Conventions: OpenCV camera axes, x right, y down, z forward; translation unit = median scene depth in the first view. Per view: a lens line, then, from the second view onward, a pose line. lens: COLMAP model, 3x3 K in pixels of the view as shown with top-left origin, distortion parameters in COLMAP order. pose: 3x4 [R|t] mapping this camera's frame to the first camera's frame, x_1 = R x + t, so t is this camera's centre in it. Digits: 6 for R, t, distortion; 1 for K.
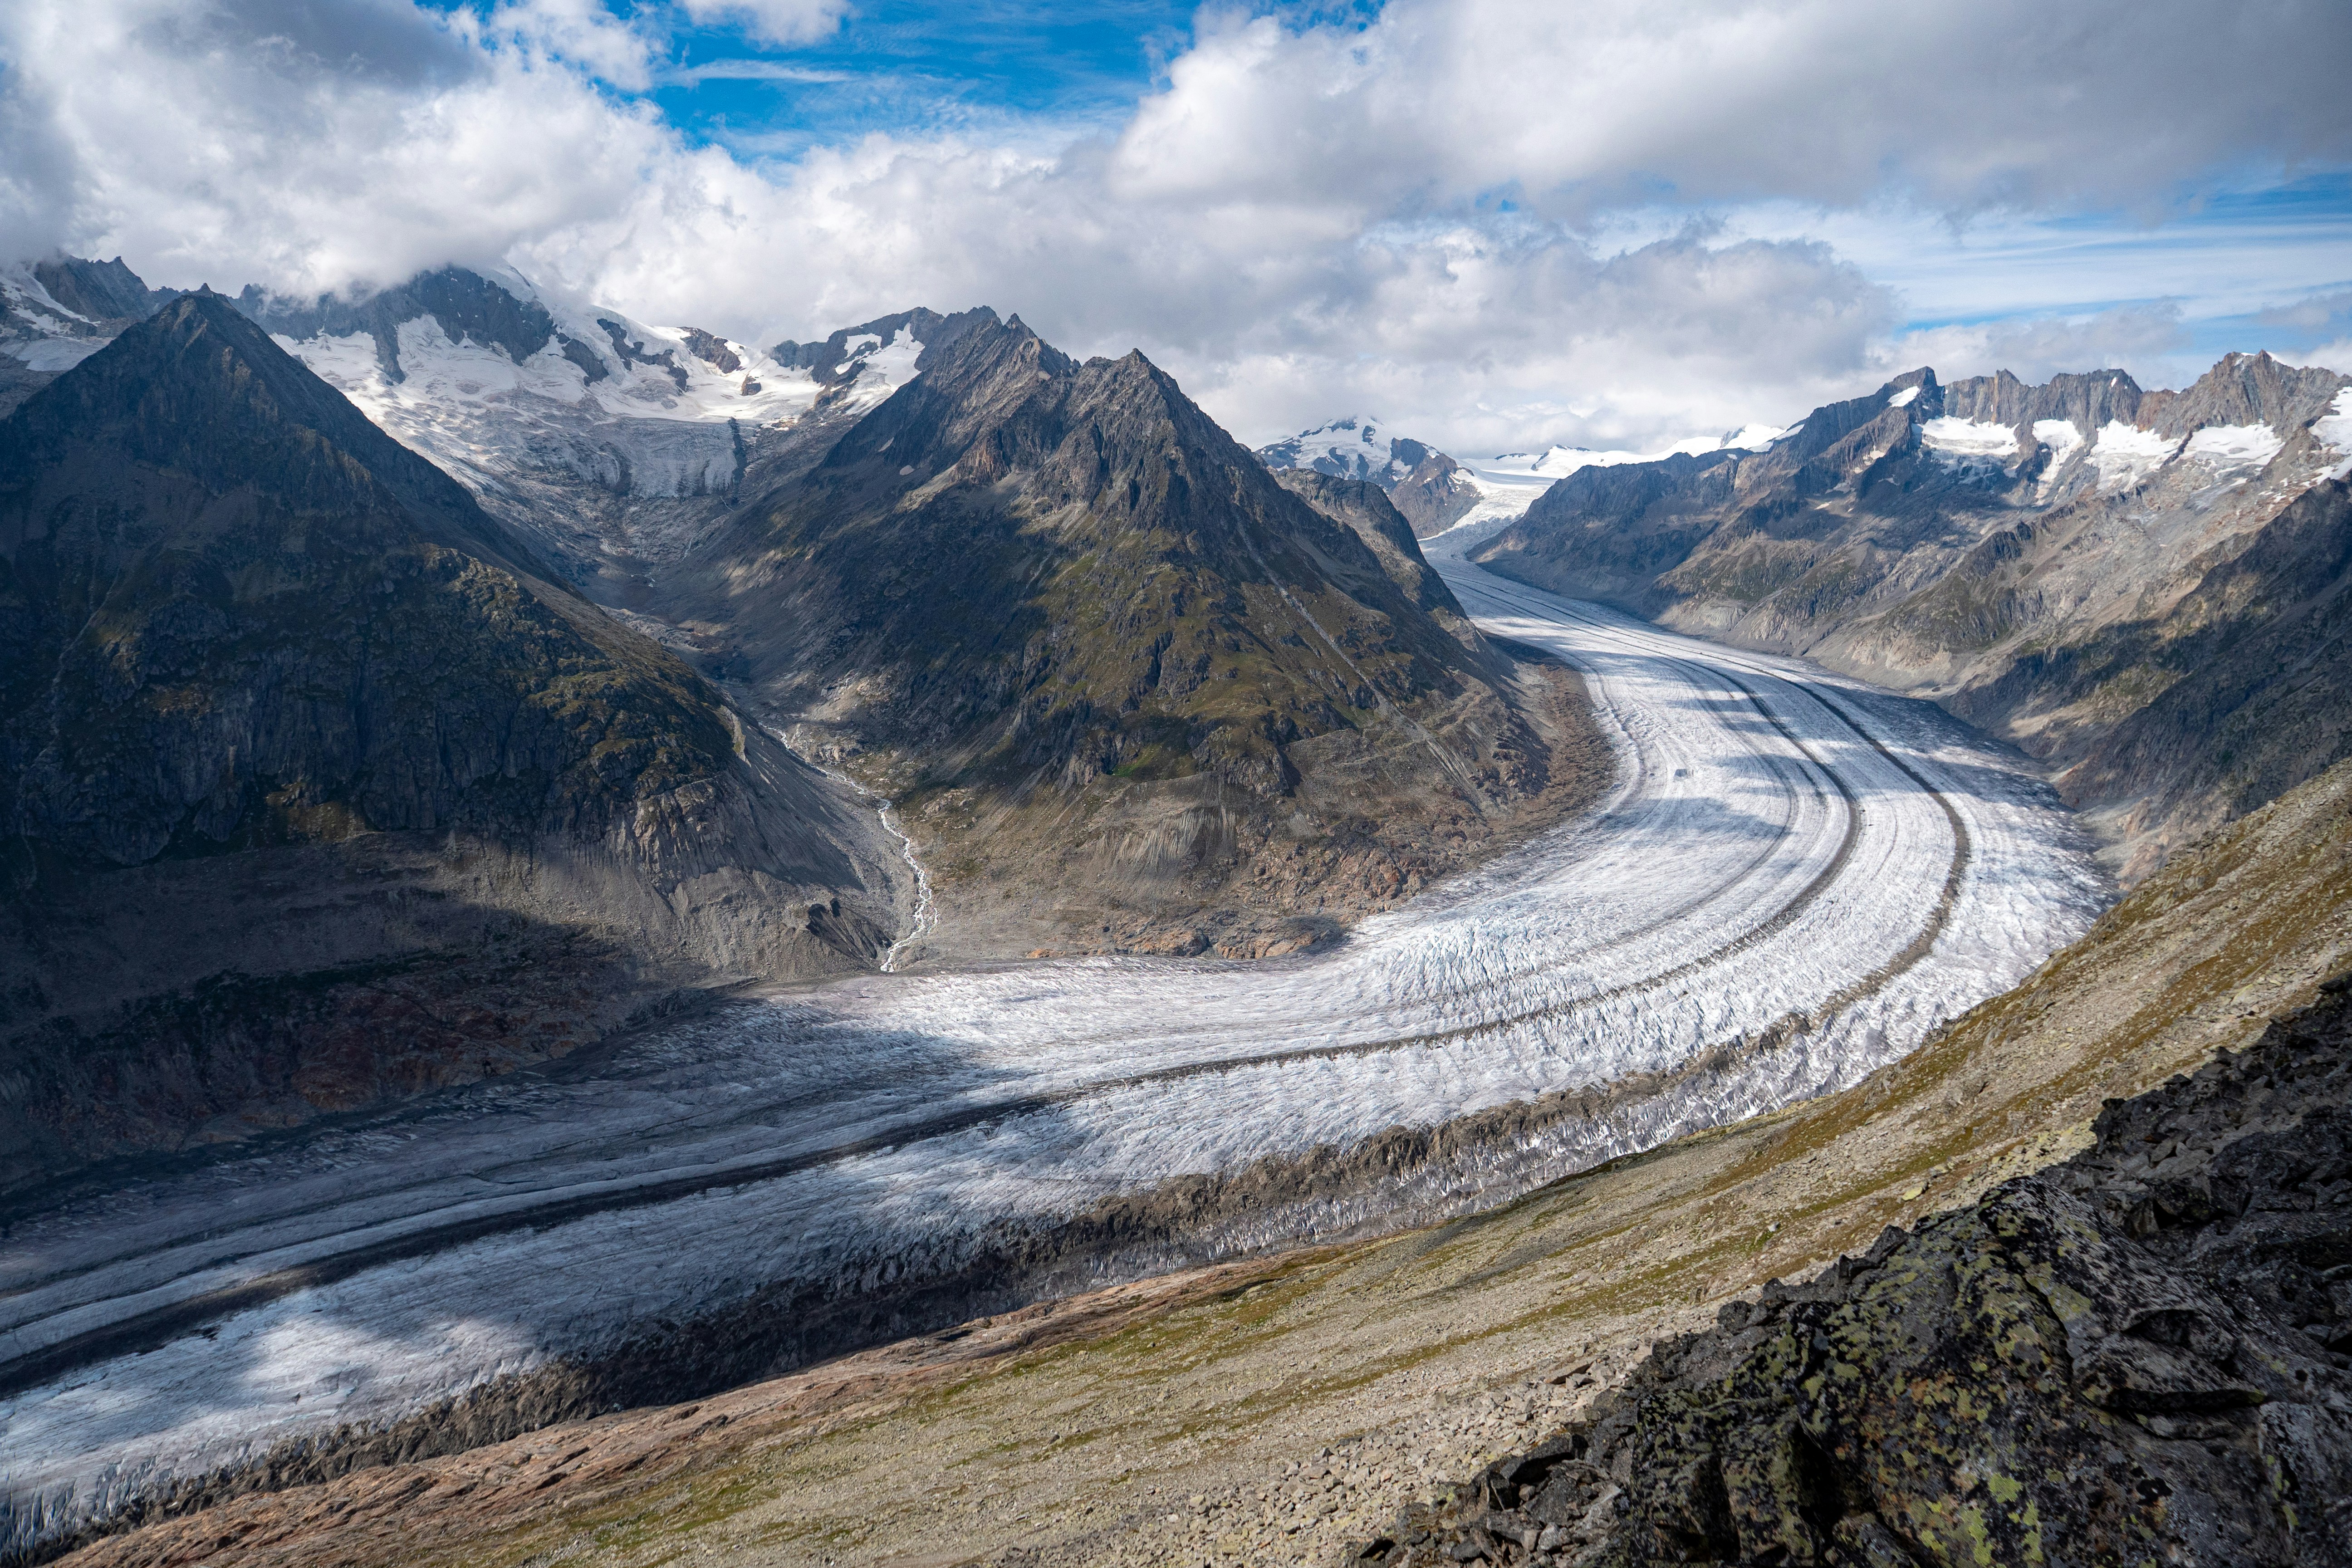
lens RADIAL K [[1742.2, 0, 1176.0], [0, 1742.2, 784.0], [0, 0, 1]] dist [-0.130828, 0.007537]
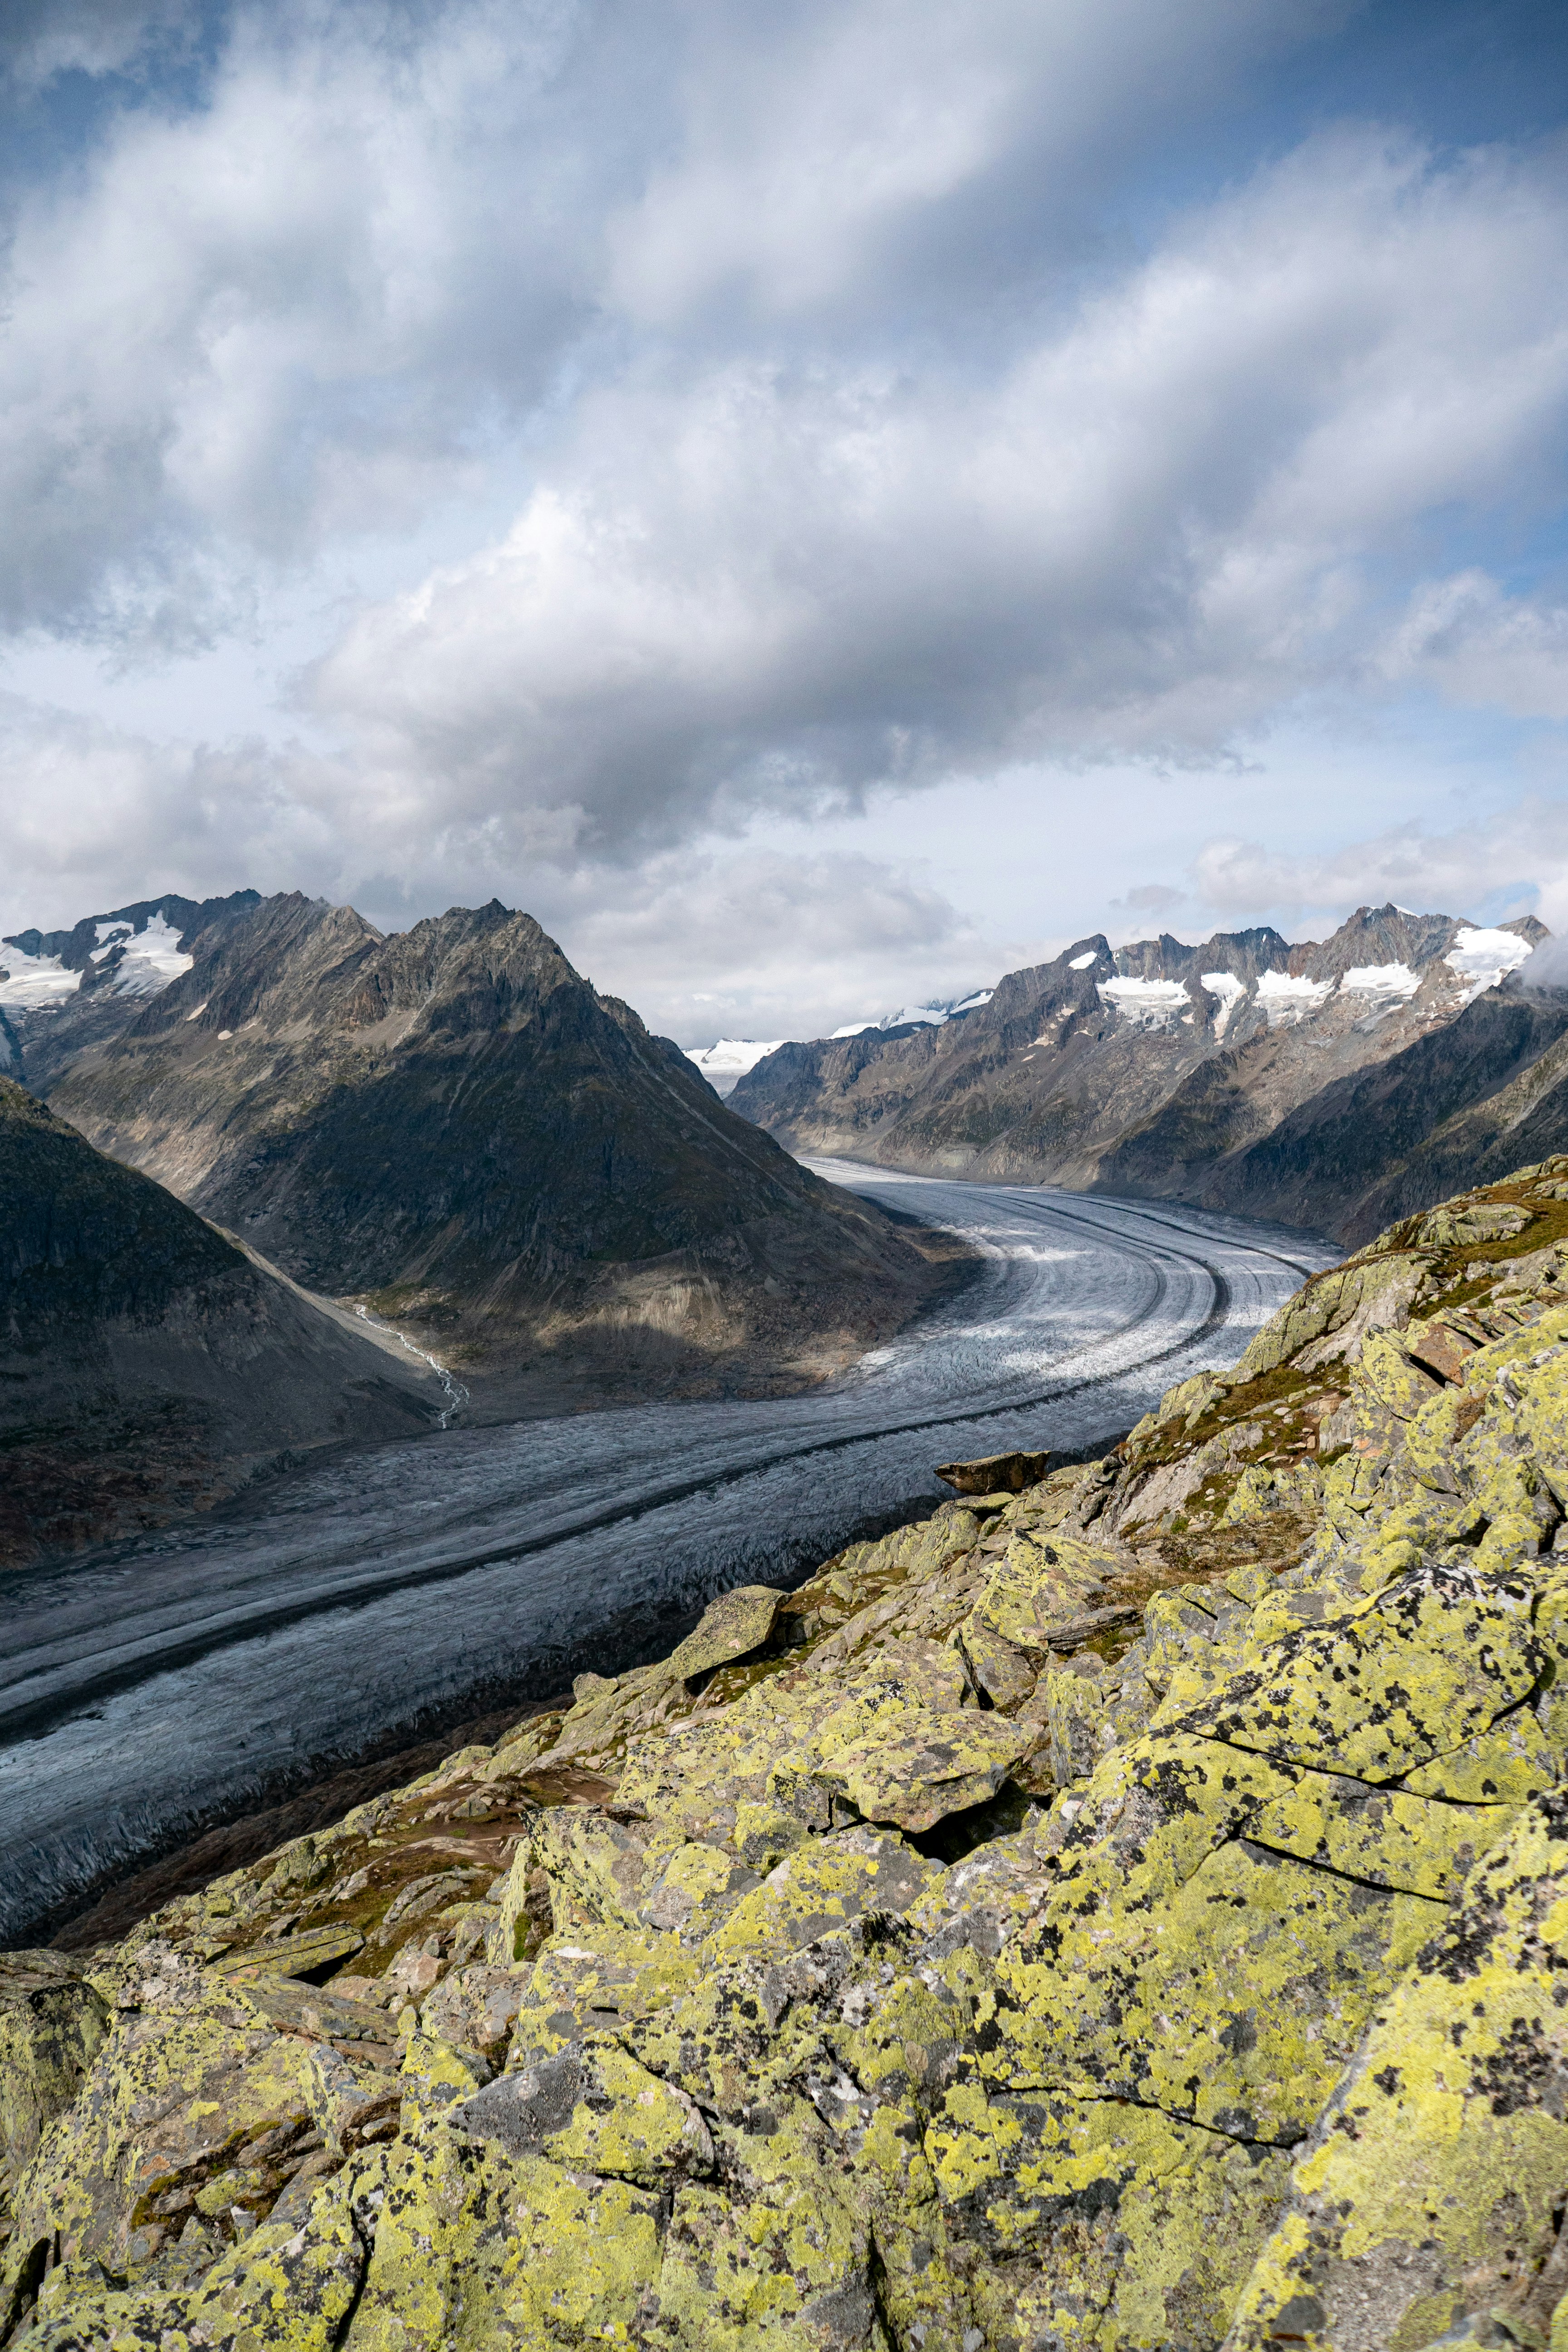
lens RADIAL K [[1742.2, 0, 784.0], [0, 1742.2, 1176.0], [0, 0, 1]] dist [-0.130828, 0.007537]
pose [[0.957656, -0.047376, 0.283989, -0.105219], [0.084886, 0.988984, -0.121264, 0.039304], [-0.275116, 0.140236, 0.951128, -0.024606]]
